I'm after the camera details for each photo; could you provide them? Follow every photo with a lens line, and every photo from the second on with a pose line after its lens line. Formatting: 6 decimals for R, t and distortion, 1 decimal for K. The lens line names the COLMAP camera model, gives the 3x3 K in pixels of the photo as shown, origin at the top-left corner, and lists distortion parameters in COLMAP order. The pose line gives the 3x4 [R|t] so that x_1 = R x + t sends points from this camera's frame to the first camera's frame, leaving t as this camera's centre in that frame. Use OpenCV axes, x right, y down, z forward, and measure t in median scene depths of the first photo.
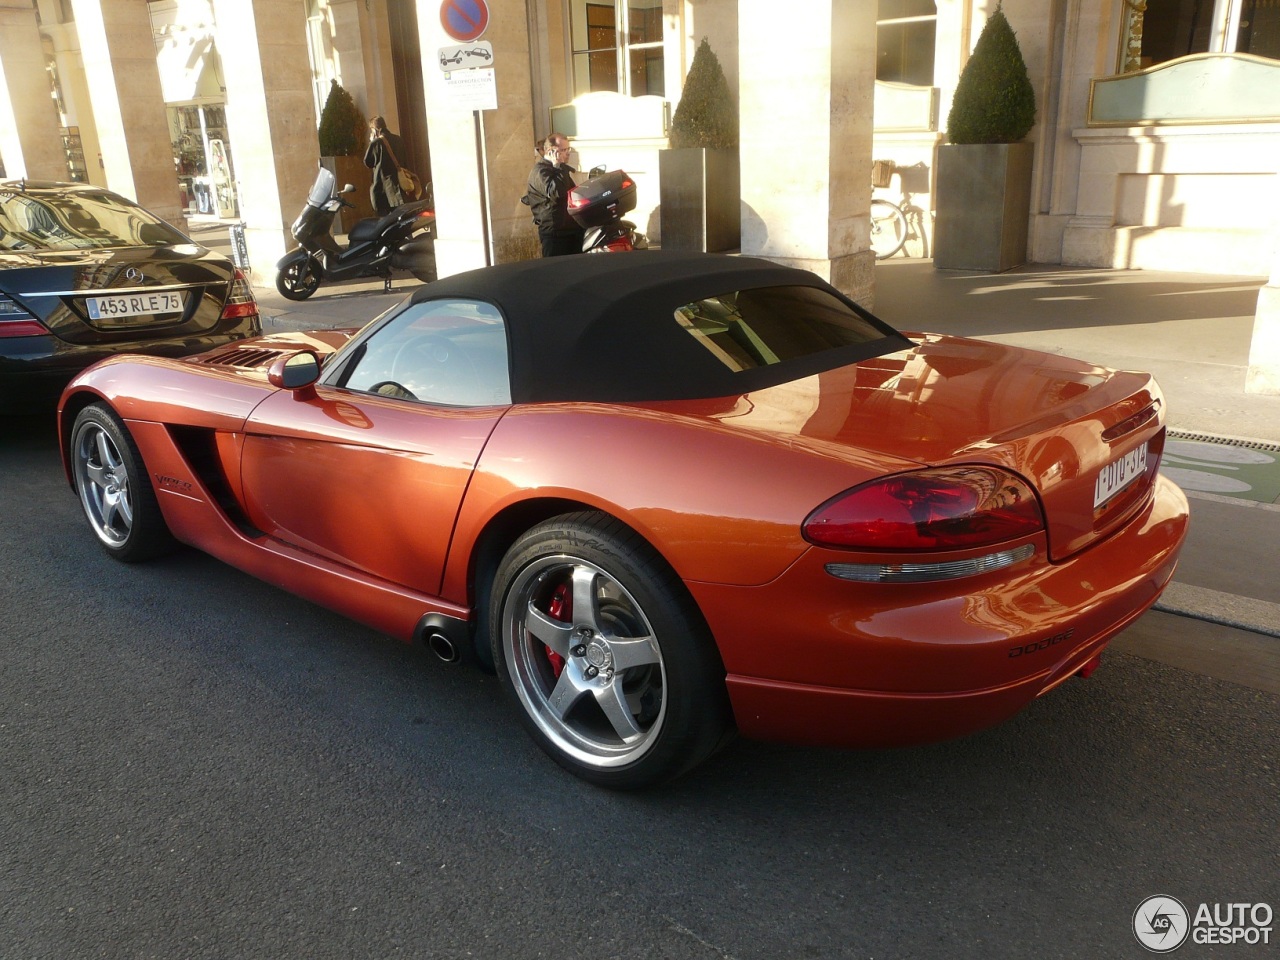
lens RADIAL K [[1079.4, 0, 640.0], [0, 1079.4, 480.0], [0, 0, 1]] dist [-0.083337, 0.117118]
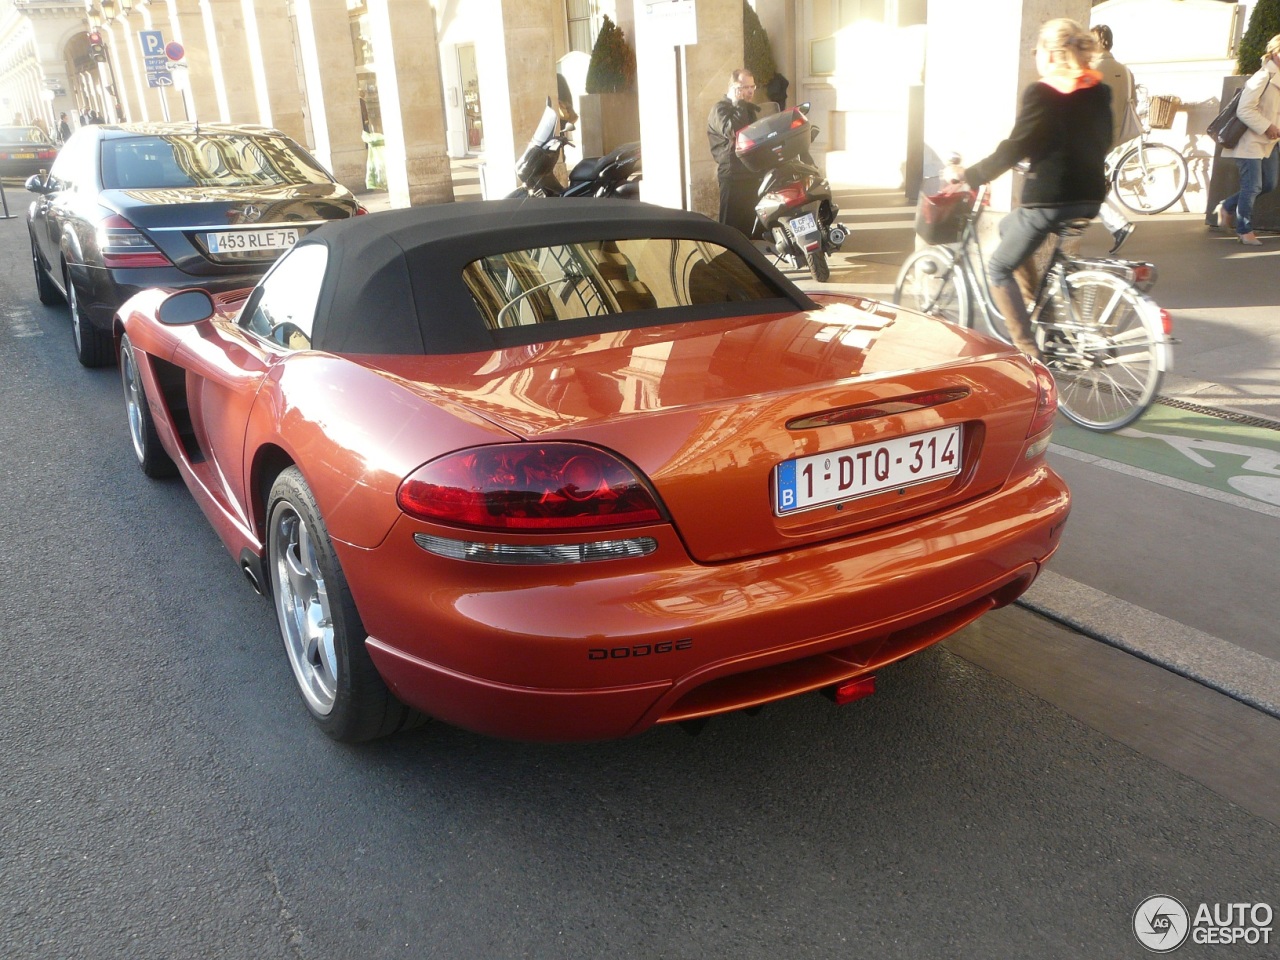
lens RADIAL K [[1145.8, 0, 640.0], [0, 1145.8, 480.0], [0, 0, 1]] dist [-0.107706, 0.154961]
pose [[0.948341, 0.092378, -0.303507, 0.149755], [-0.081144, 0.995475, 0.049450, -0.007881], [0.306701, -0.022267, 0.951545, 0.022716]]
